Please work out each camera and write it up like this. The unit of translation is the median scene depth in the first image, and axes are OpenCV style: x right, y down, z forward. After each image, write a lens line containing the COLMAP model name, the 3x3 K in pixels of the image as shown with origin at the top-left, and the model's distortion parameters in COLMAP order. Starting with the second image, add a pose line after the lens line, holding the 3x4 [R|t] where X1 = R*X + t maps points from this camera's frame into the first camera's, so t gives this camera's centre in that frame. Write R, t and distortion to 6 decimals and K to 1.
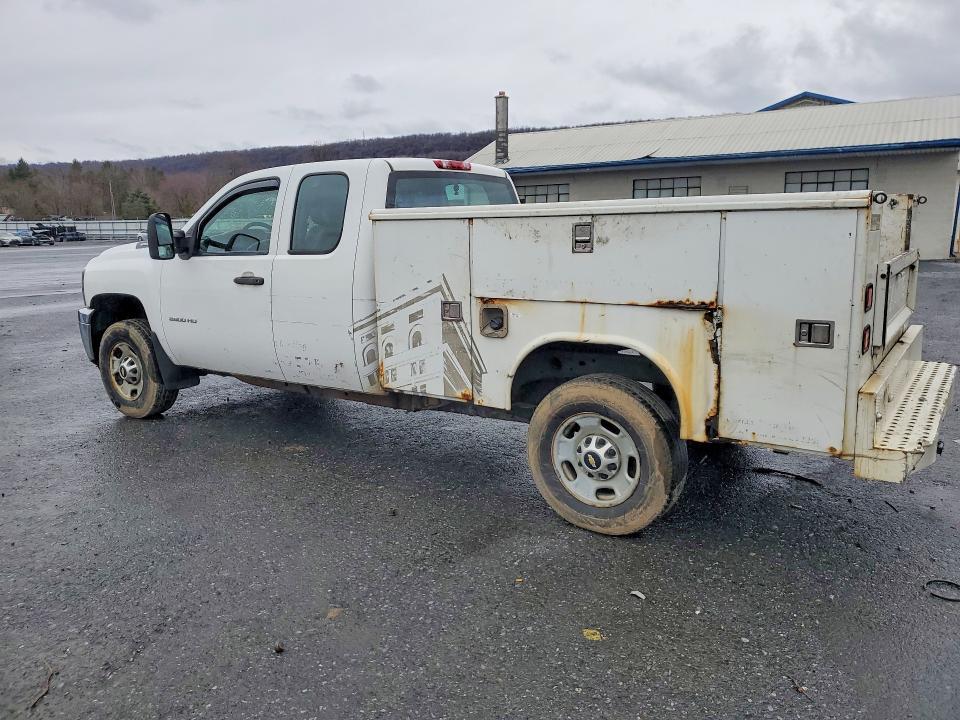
lens RADIAL K [[733.7, 0, 480.0], [0, 733.7, 360.0], [0, 0, 1]] dist [-0.042869, 0.000190]
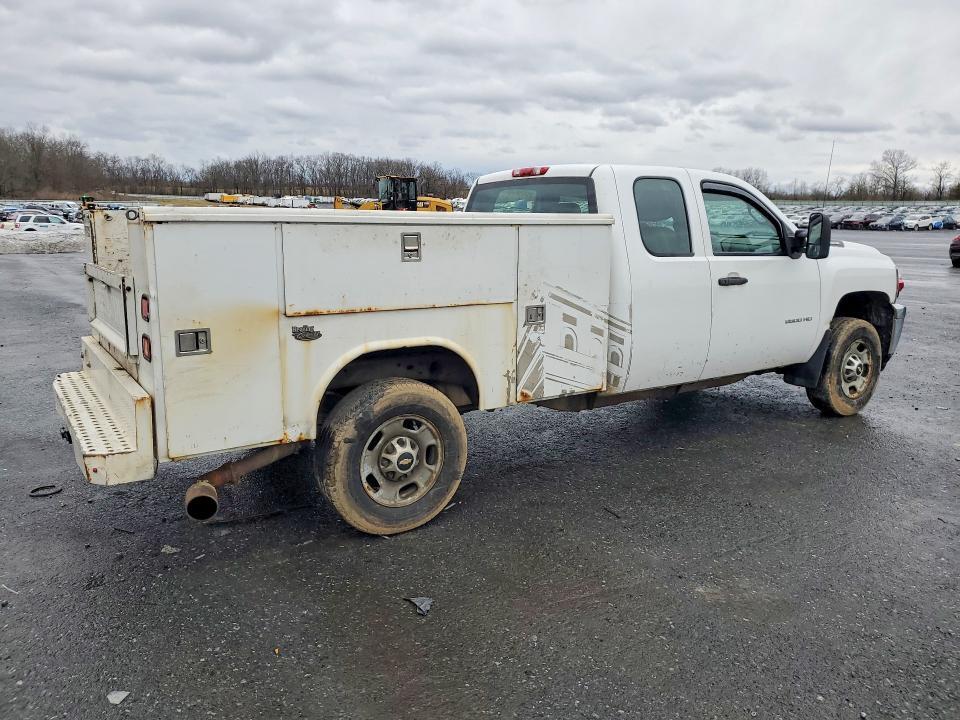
lens RADIAL K [[714.3, 0, 480.0], [0, 714.3, 328.8], [0, 0, 1]] dist [-0.001004, -0.000611]
pose [[0.342667, -0.104746, 0.933599, -0.783366], [0.163830, 0.985200, 0.050404, -0.086334], [-0.925062, 0.135680, 0.354756, 0.559641]]
